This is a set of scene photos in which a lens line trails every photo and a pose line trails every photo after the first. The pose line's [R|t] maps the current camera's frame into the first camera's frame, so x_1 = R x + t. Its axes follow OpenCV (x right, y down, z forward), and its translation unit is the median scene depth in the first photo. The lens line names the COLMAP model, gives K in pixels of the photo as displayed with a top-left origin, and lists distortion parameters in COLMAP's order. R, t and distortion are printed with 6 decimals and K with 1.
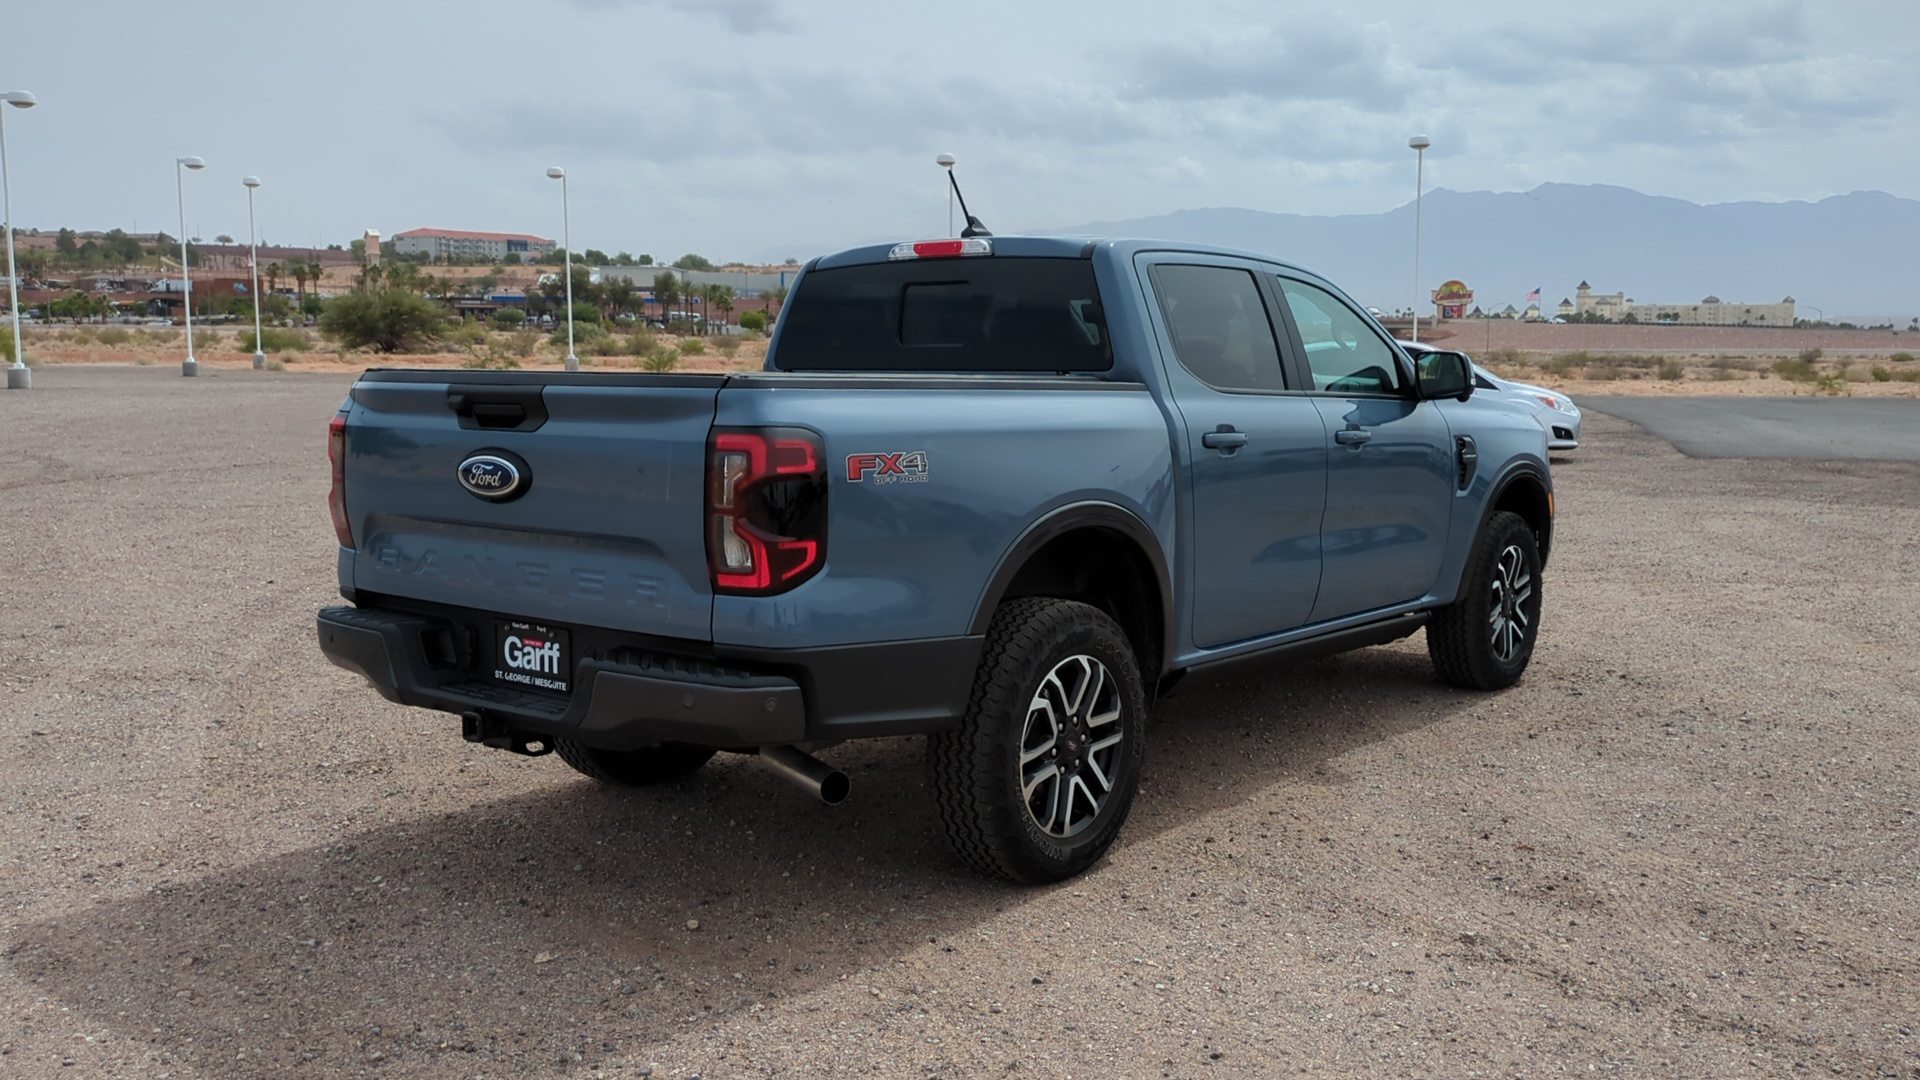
lens RADIAL K [[1646.9, 0, 969.6], [0, 1646.9, 552.6], [0, 0, 1]] dist [0.066879, -0.098093]
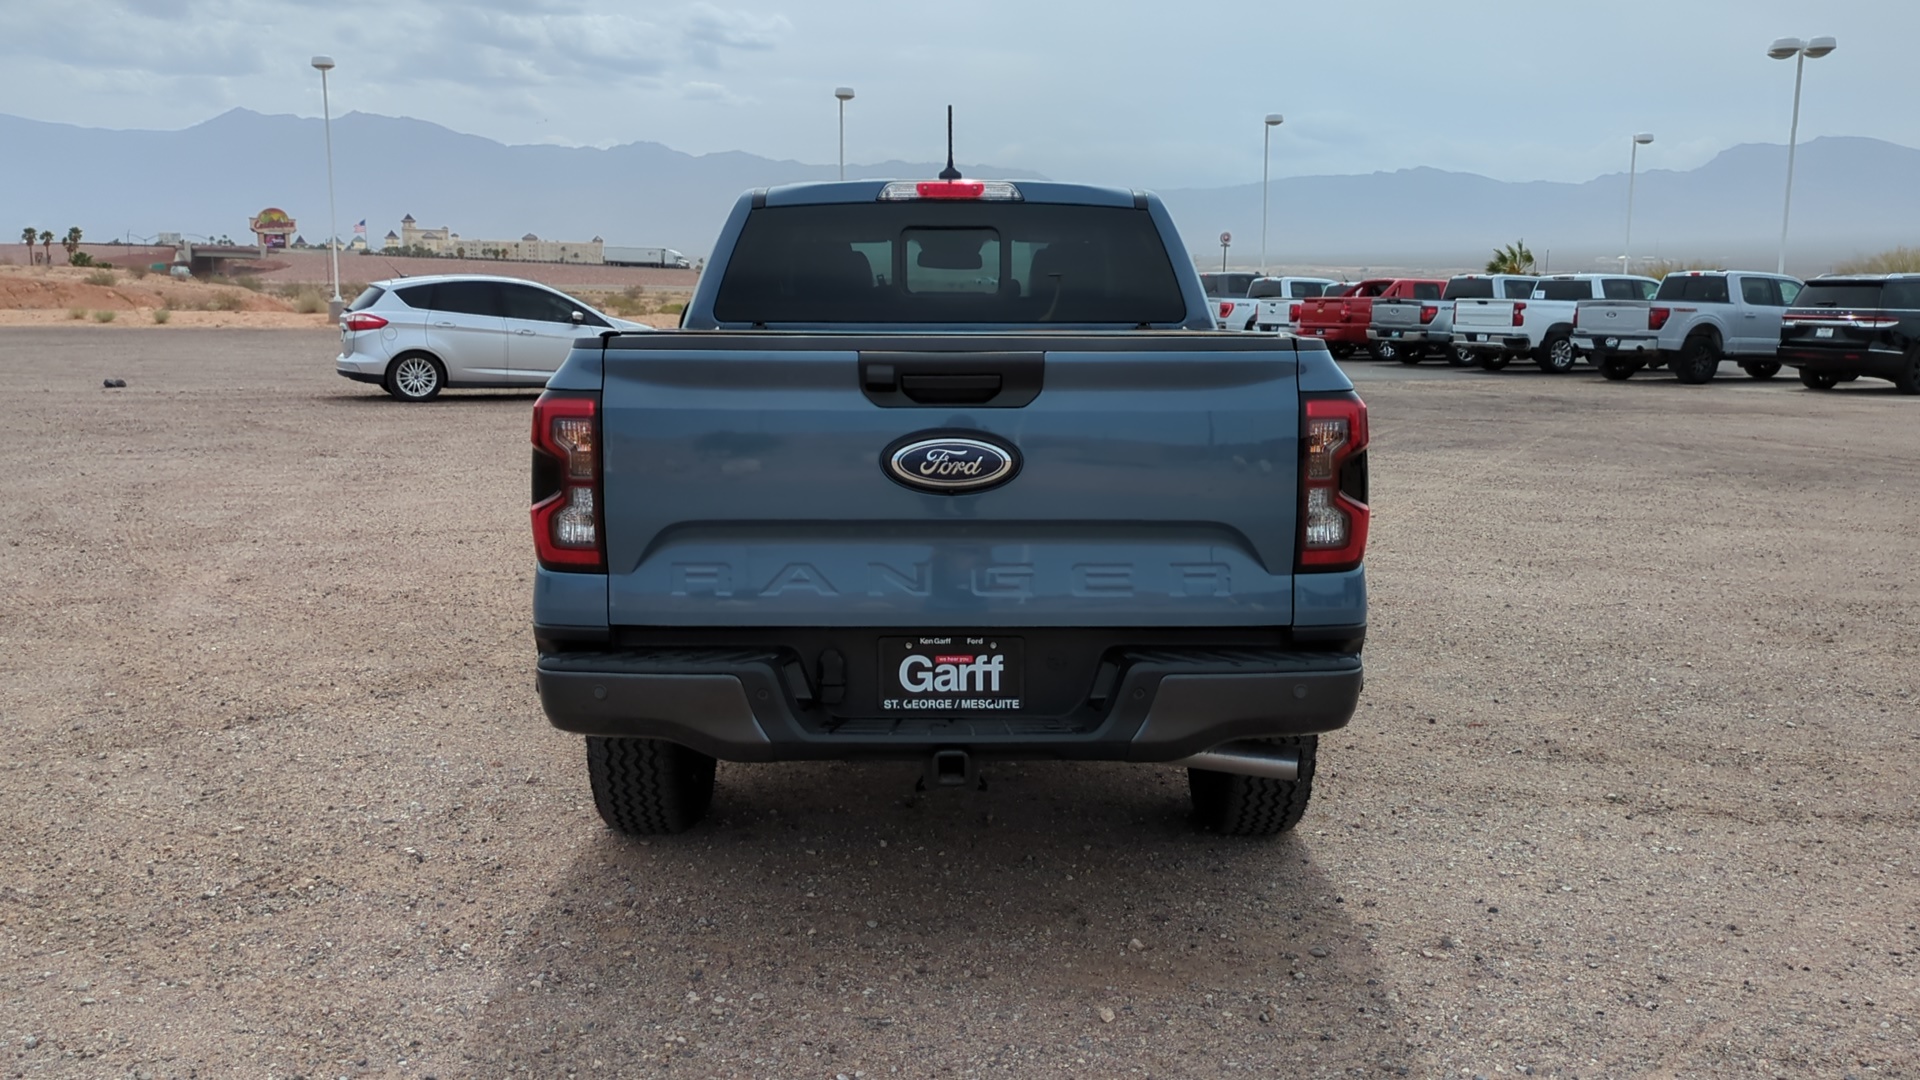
lens RADIAL K [[1646.9, 0, 976.8], [0, 1646.9, 543.4], [0, 0, 1]] dist [0.066879, -0.098093]
pose [[0.777873, -0.089995, 0.621944, -0.769116], [0.068697, 0.995939, 0.058192, -0.051551], [-0.624655, -0.002540, 0.780897, 0.343349]]
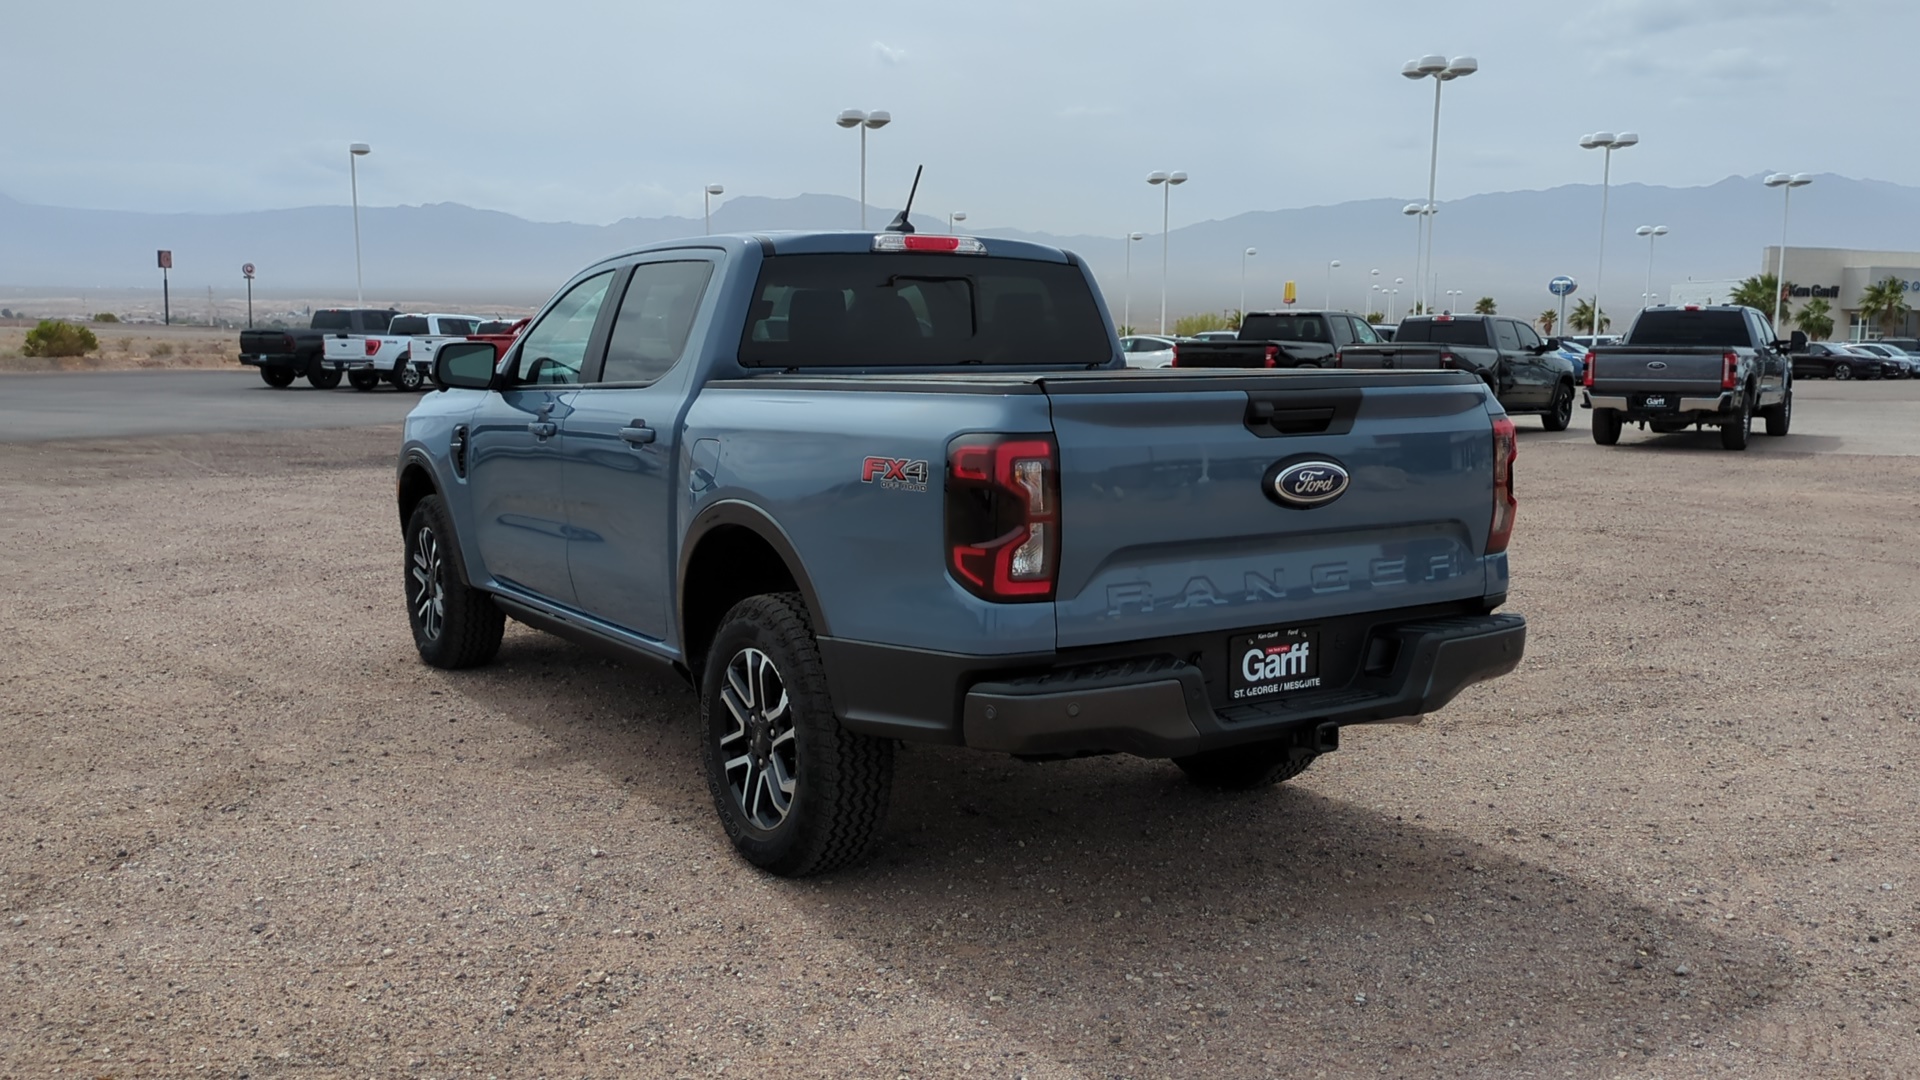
lens RADIAL K [[1646.9, 0, 984.4], [0, 1646.9, 532.2], [0, 0, 1]] dist [0.066879, -0.098093]
pose [[0.316335, -0.111317, 0.942094, -1.242091], [0.107234, 0.990922, 0.081079, -0.113663], [-0.942567, 0.075376, 0.325400, 0.840684]]
